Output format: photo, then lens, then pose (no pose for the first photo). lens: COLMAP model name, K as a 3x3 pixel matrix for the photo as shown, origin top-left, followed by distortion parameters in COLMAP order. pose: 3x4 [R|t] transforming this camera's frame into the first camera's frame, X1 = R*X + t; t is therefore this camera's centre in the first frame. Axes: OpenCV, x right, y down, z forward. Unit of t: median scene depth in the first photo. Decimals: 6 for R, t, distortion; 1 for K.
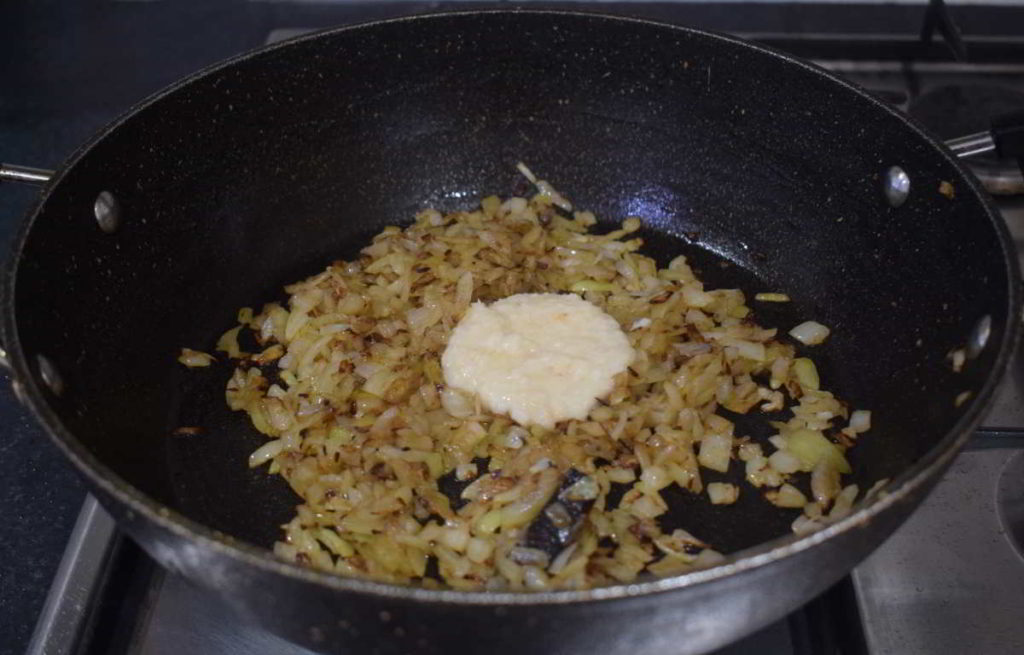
lens RADIAL K [[1252.3, 0, 504.8], [0, 1252.3, 321.6], [0, 0, 1]] dist [-0.033812, 0.000000]
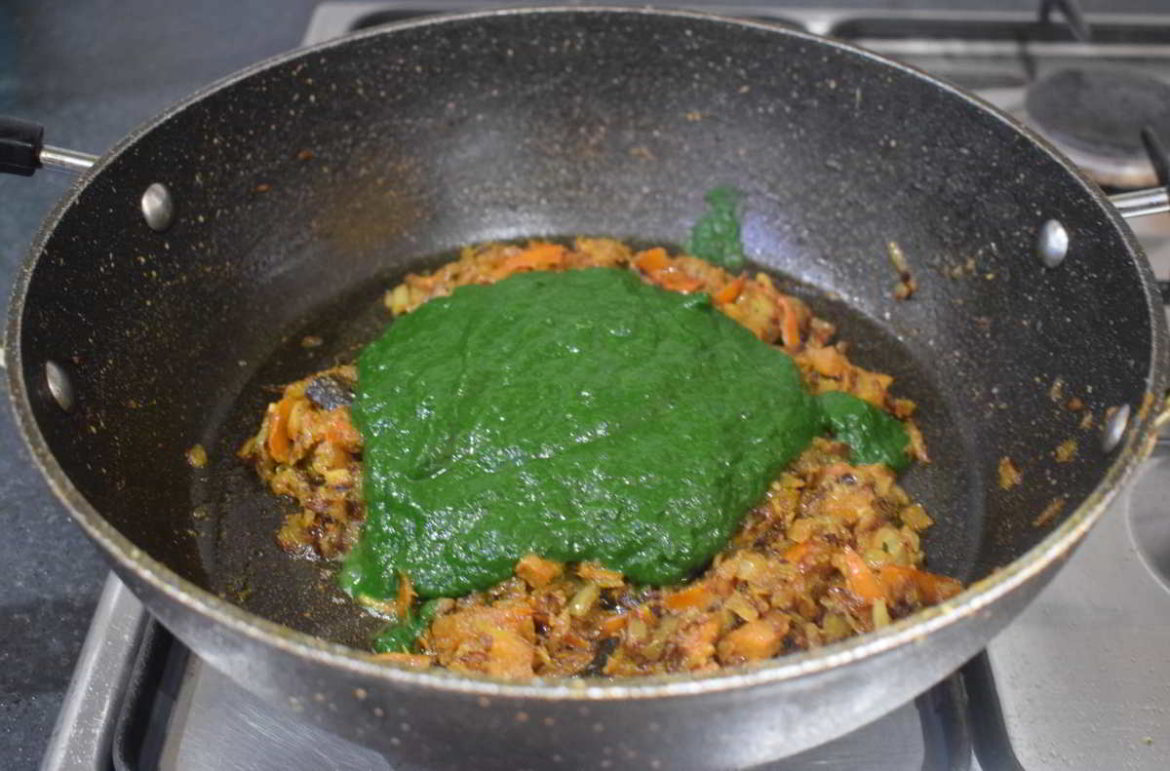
lens RADIAL K [[1405.9, 0, 611.6], [0, 1405.9, 349.9], [0, 0, 1]] dist [-0.029390, 0.000000]
pose [[0.994520, 0.080303, -0.066939, 0.072775], [-0.079913, 0.996766, 0.008489, -0.017261], [0.067405, -0.003093, 0.997721, 0.011671]]
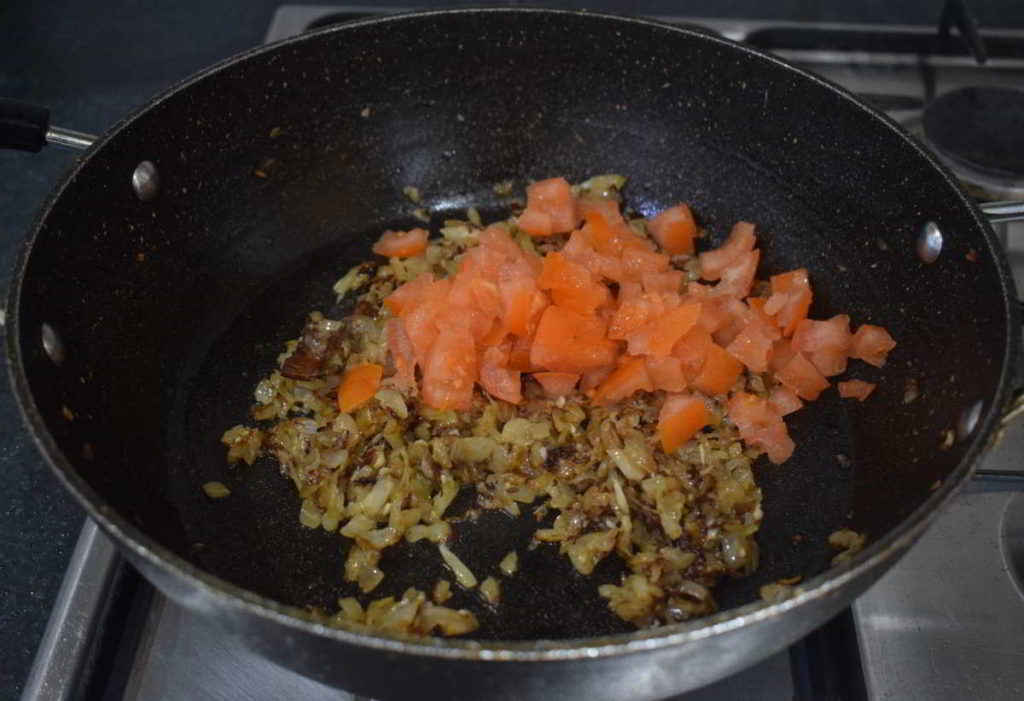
lens RADIAL K [[1233.5, 0, 517.3], [0, 1233.5, 313.4], [0, 0, 1]] dist [-0.027867, 0.000000]
pose [[0.986928, 0.121709, -0.105638, 0.094137], [-0.115741, 0.991410, 0.060915, -0.067257], [0.112145, -0.047892, 0.992537, 0.012133]]
